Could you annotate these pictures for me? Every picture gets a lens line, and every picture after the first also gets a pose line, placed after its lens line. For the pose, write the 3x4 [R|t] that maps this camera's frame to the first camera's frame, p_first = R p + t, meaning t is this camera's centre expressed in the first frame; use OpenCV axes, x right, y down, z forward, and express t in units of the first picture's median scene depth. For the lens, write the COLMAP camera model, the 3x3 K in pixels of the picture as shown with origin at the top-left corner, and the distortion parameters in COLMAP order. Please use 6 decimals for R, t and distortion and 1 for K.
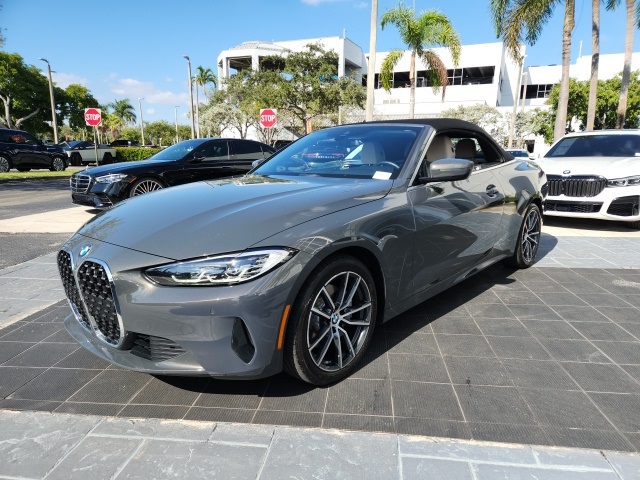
lens RADIAL K [[429.6, 0, 326.2], [0, 429.6, 242.5], [0, 0, 1]] dist [0.054906, -0.049690]
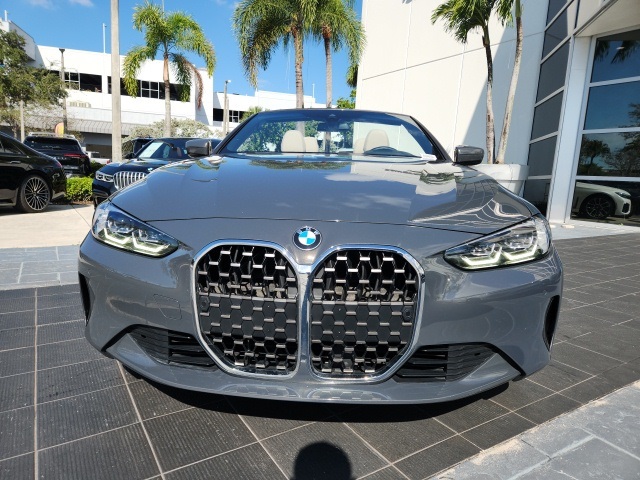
lens RADIAL K [[429.6, 0, 315.0], [0, 429.6, 243.7], [0, 0, 1]] dist [0.054906, -0.049690]
pose [[0.786889, -0.063023, 0.613868, -0.452952], [0.084084, 0.996444, -0.005483, 0.015894], [-0.611340, 0.055932, 0.789389, 0.259109]]
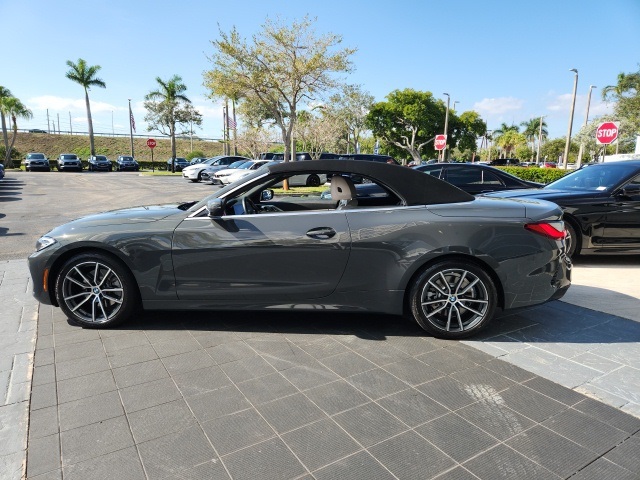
lens RADIAL K [[429.6, 0, 323.3], [0, 429.6, 240.1], [0, 0, 1]] dist [0.054906, -0.049690]
pose [[0.607219, 0.135298, -0.782930, 0.958732], [-0.167126, 0.985099, 0.040617, -0.118655], [0.776759, 0.106185, 0.620782, 0.326127]]
